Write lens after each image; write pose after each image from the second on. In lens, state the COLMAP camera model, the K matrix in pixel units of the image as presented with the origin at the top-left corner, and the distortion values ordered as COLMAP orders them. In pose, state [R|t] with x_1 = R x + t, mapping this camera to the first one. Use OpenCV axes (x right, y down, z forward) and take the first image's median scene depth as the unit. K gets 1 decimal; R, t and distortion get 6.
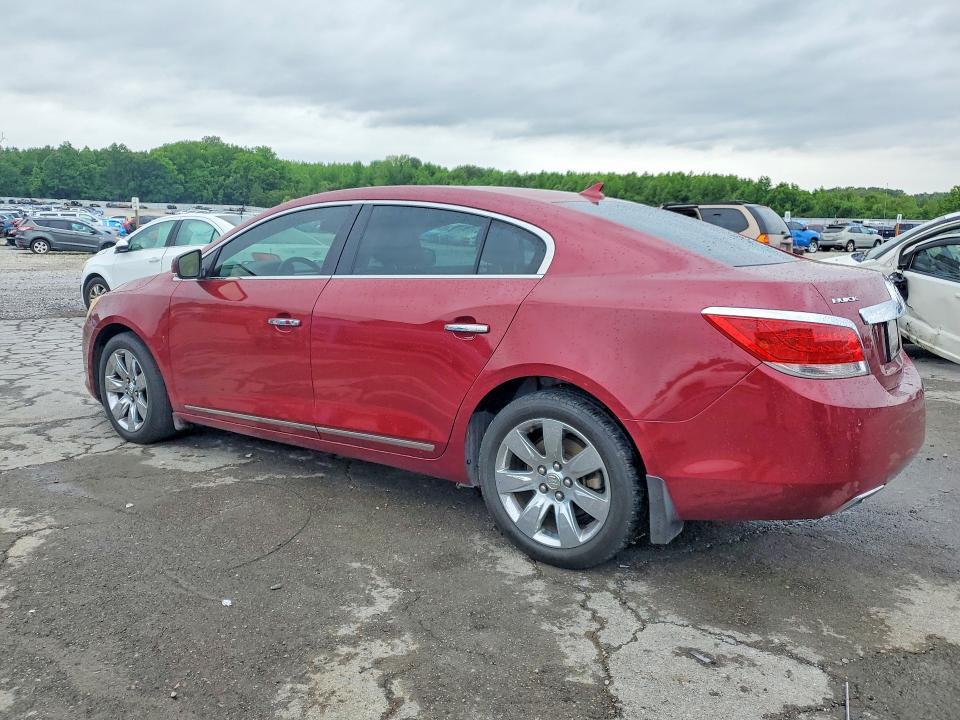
lens RADIAL K [[760.1, 0, 480.0], [0, 760.1, 360.0], [0, 0, 1]] dist [0.020727, -0.009550]
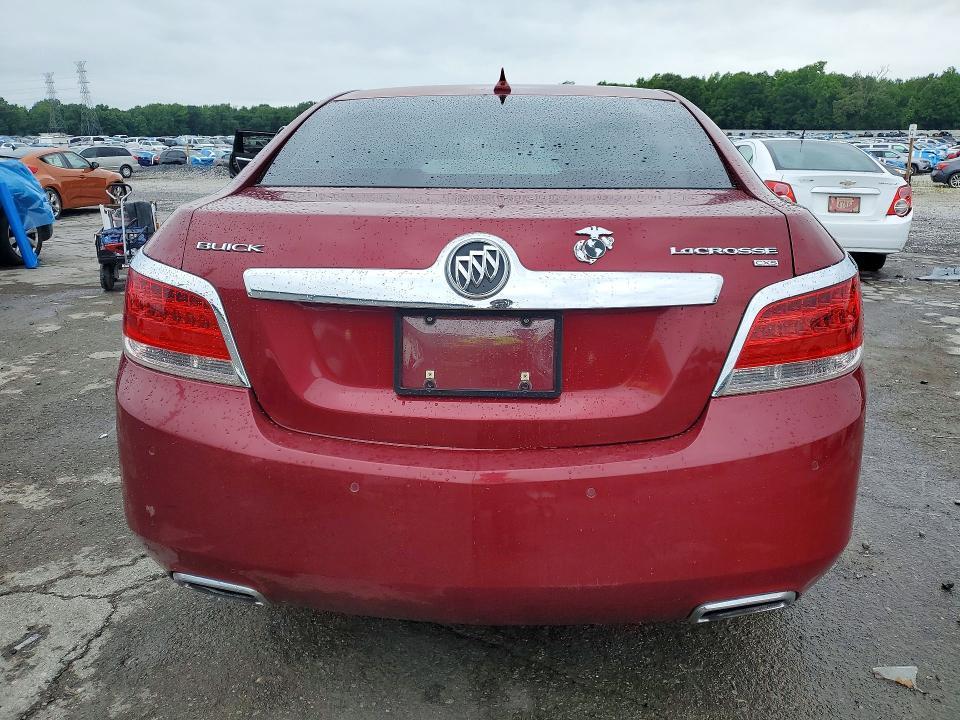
lens RADIAL K [[749.4, 0, 480.0], [0, 749.4, 360.0], [0, 0, 1]] dist [0.075412, -0.061934]
pose [[0.508475, 0.215068, -0.833786, 1.072434], [-0.145088, 0.975861, 0.163235, -0.117045], [0.848766, 0.037971, 0.527404, 0.872043]]
